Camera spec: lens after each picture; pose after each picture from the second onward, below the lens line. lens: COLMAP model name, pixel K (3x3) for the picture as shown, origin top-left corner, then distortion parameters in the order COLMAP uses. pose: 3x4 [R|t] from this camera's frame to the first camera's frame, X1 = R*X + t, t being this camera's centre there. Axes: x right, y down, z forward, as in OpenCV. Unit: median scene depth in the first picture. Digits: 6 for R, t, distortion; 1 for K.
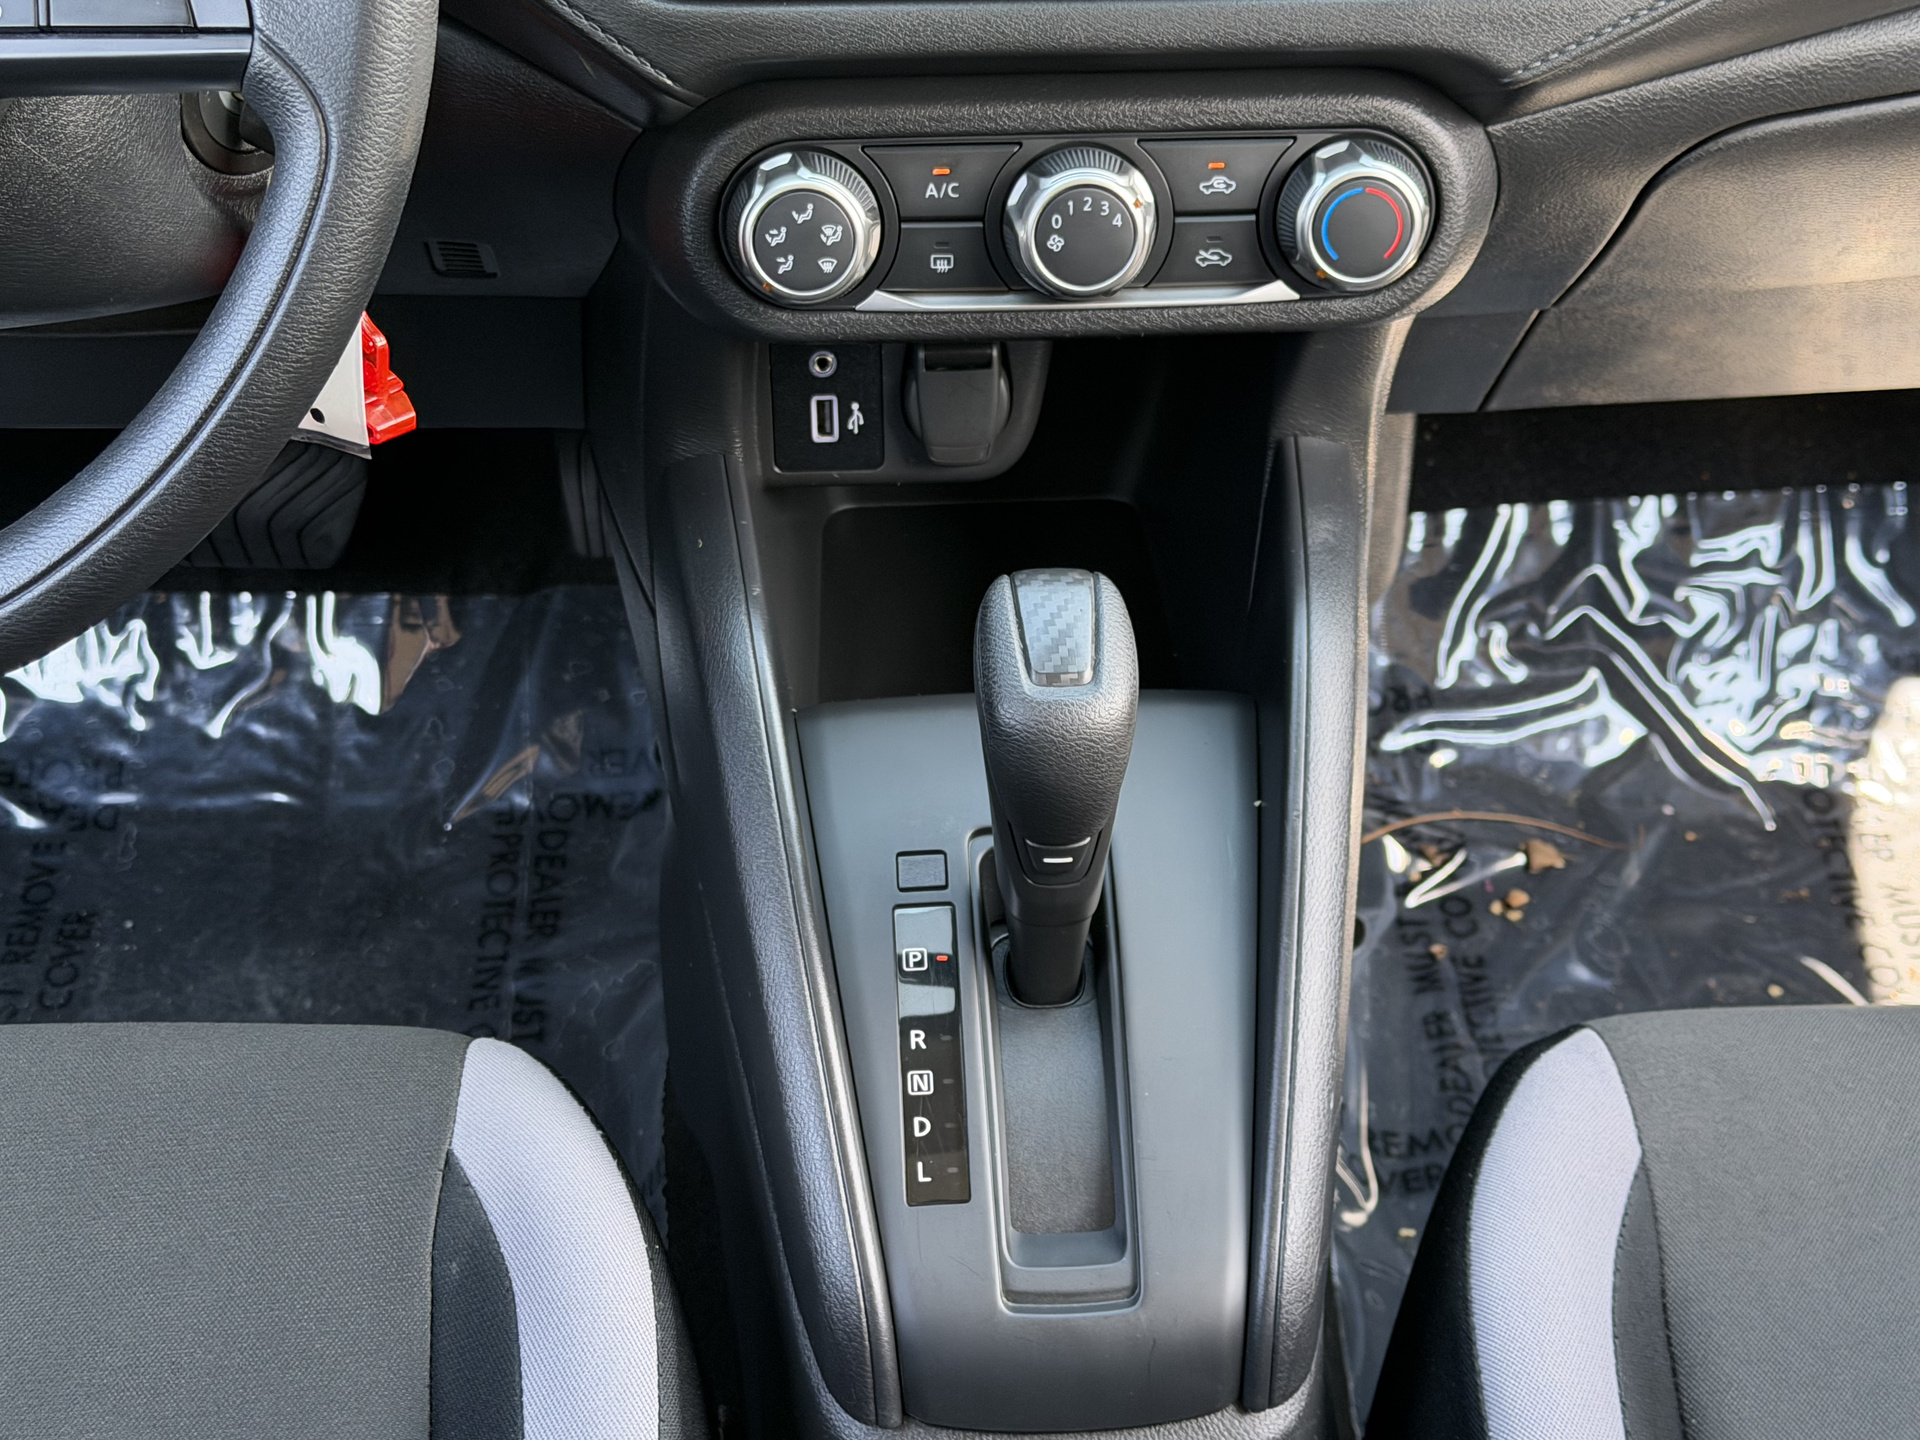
lens RADIAL K [[2914.2, 0, 966.0], [0, 2914.2, 756.2], [0, 0, 1]] dist [0.130888, 0.000000]
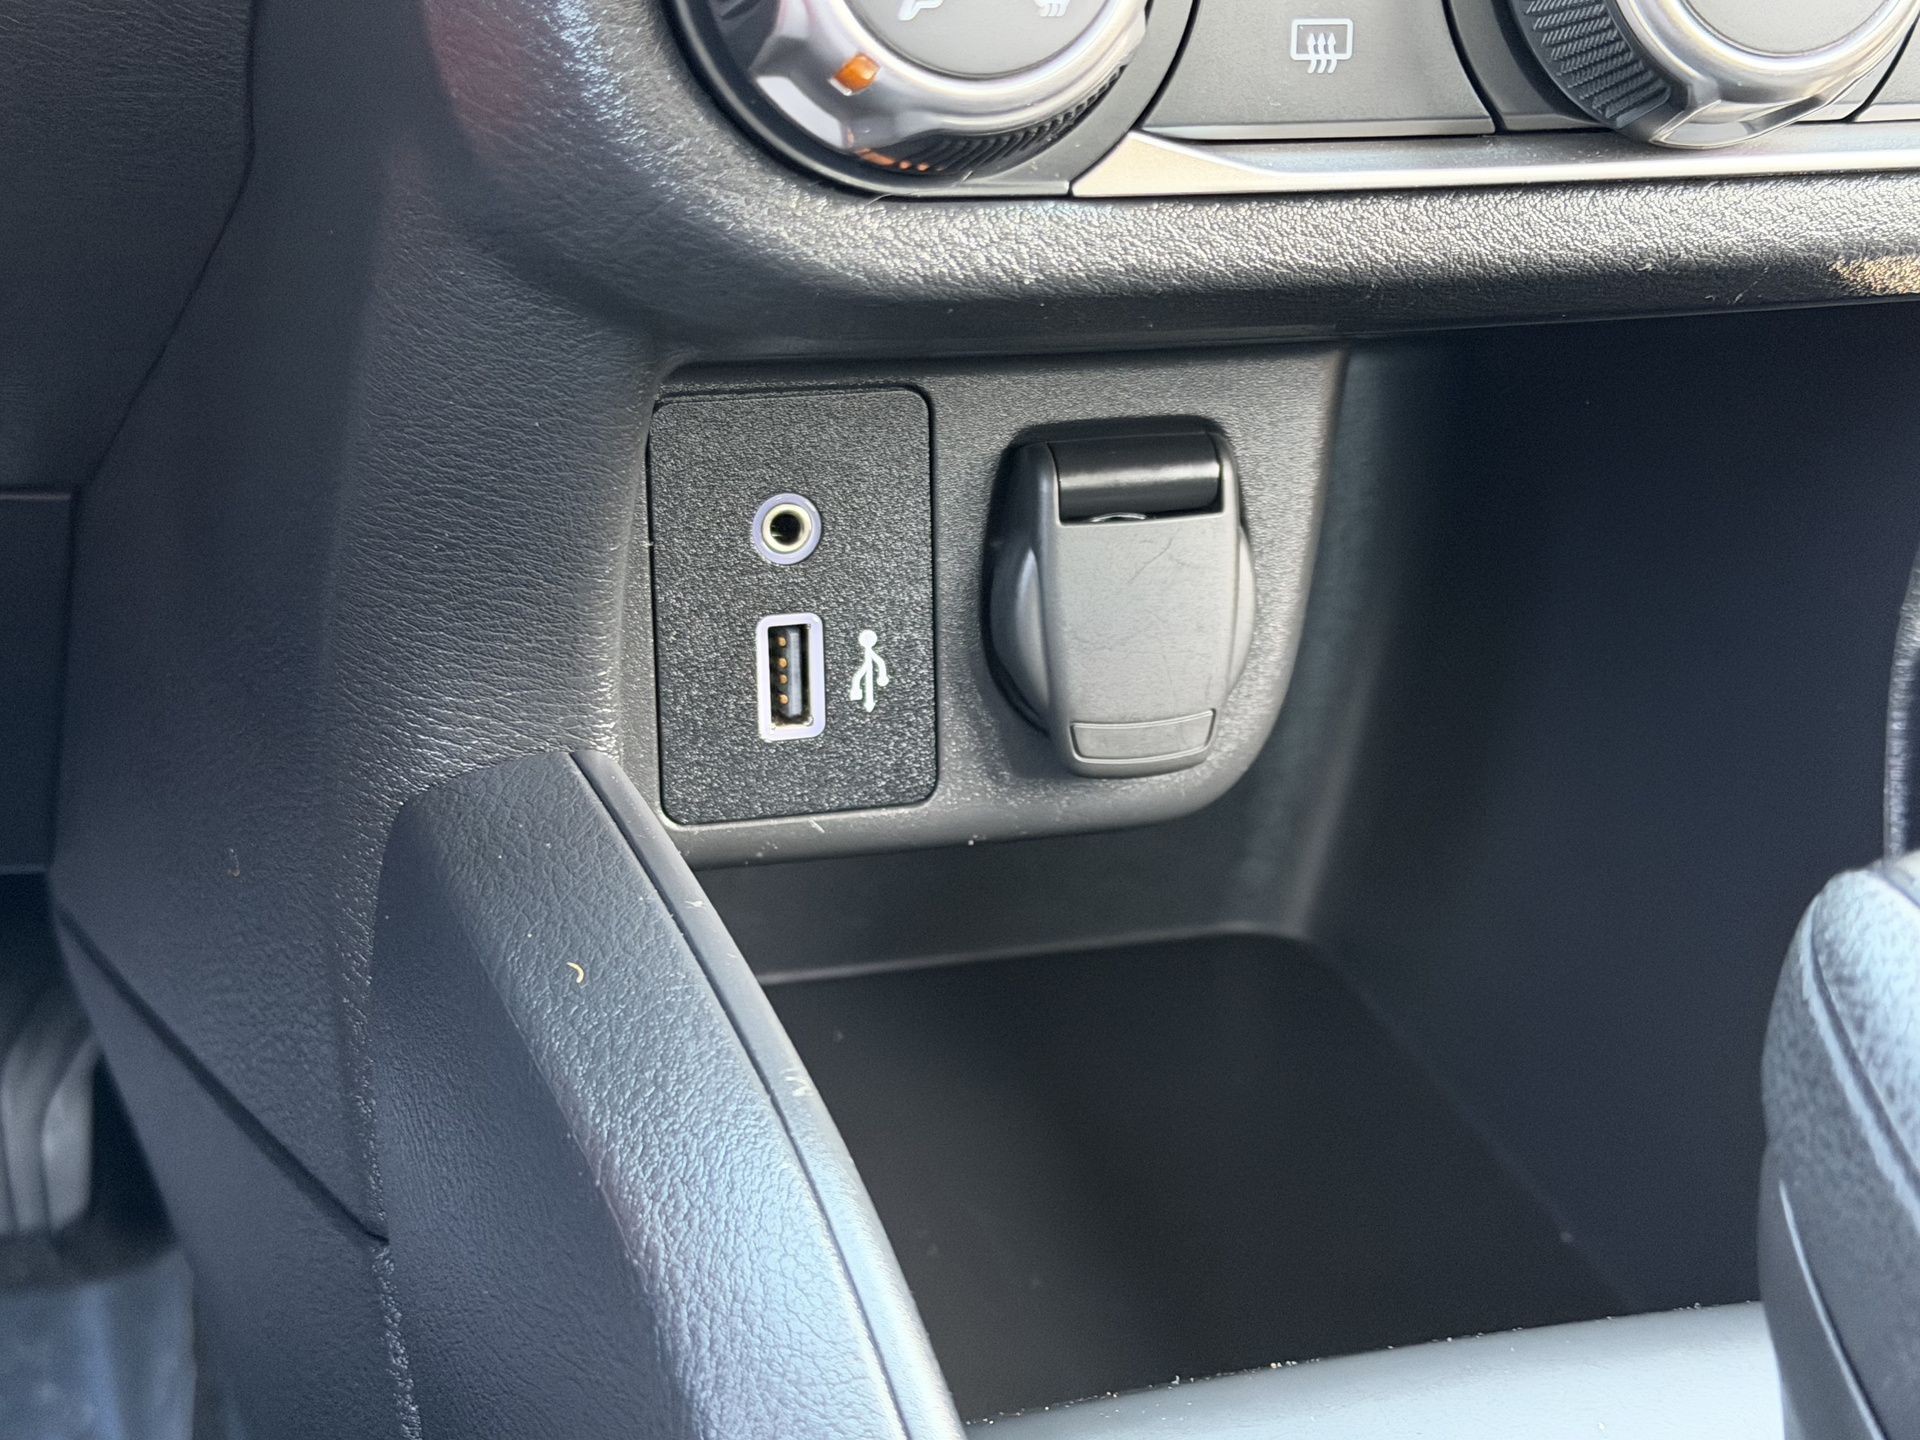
lens RADIAL K [[3152.7, 0, 978.3], [0, 3152.7, 711.5], [0, 0, 1]] dist [0.107258, 0.000000]
pose [[0.971244, -0.059328, 0.230576, -0.135350], [0.114449, 0.965563, -0.233643, -0.013616], [-0.208774, 0.253314, 0.944587, 0.685394]]
